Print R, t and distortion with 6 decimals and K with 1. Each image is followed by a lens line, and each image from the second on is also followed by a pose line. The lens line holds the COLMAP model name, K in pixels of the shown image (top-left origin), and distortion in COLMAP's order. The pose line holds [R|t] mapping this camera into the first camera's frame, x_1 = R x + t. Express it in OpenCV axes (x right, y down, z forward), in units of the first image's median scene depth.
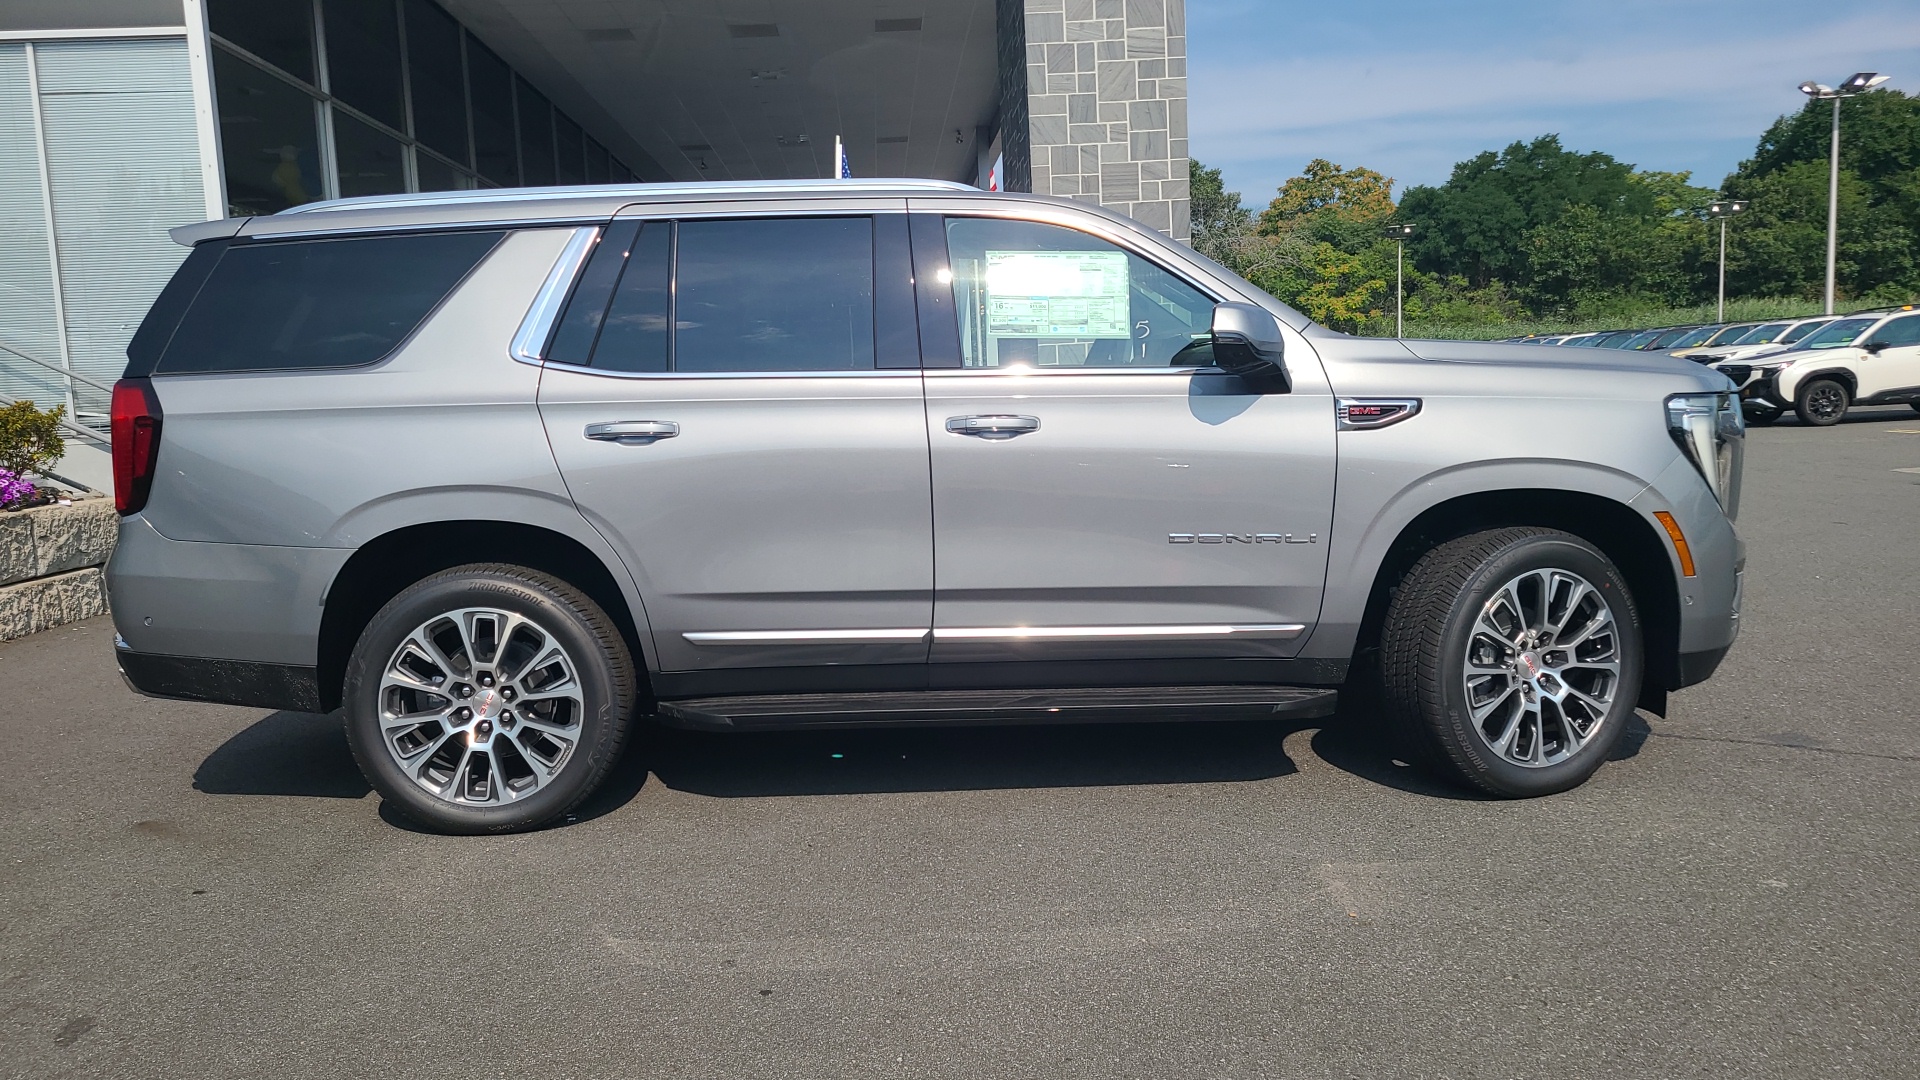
lens RADIAL K [[1430.6, 0, 960.0], [0, 1430.6, 540.0], [0, 0, 1]] dist [0.022746, -0.007234]
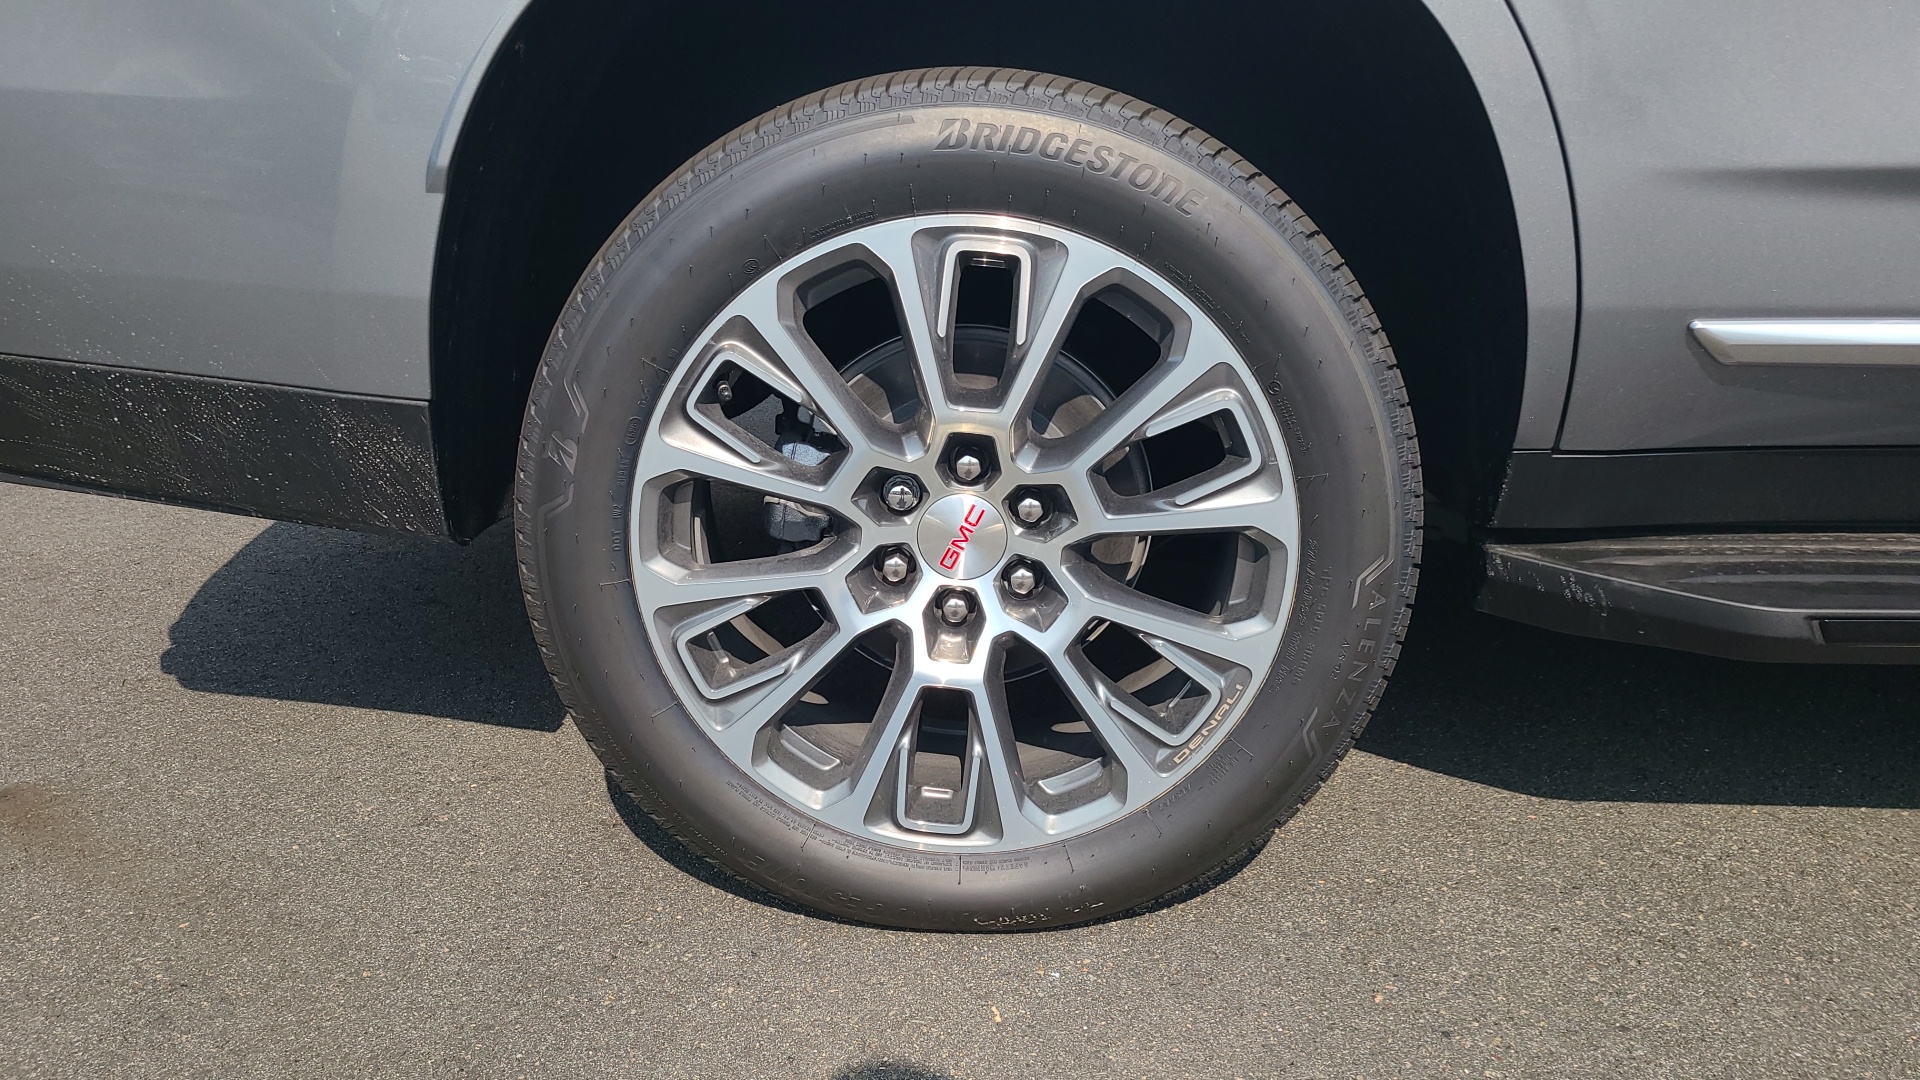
lens RADIAL K [[1418.5, 0, 948.1], [0, 1418.5, 555.5], [0, 0, 1]] dist [0.007264, 0.069522]
pose [[0.997618, 0.033326, -0.060403, -0.316879], [-0.021047, 0.980863, 0.193557, 0.058701], [0.065697, -0.191824, 0.979228, 0.701621]]
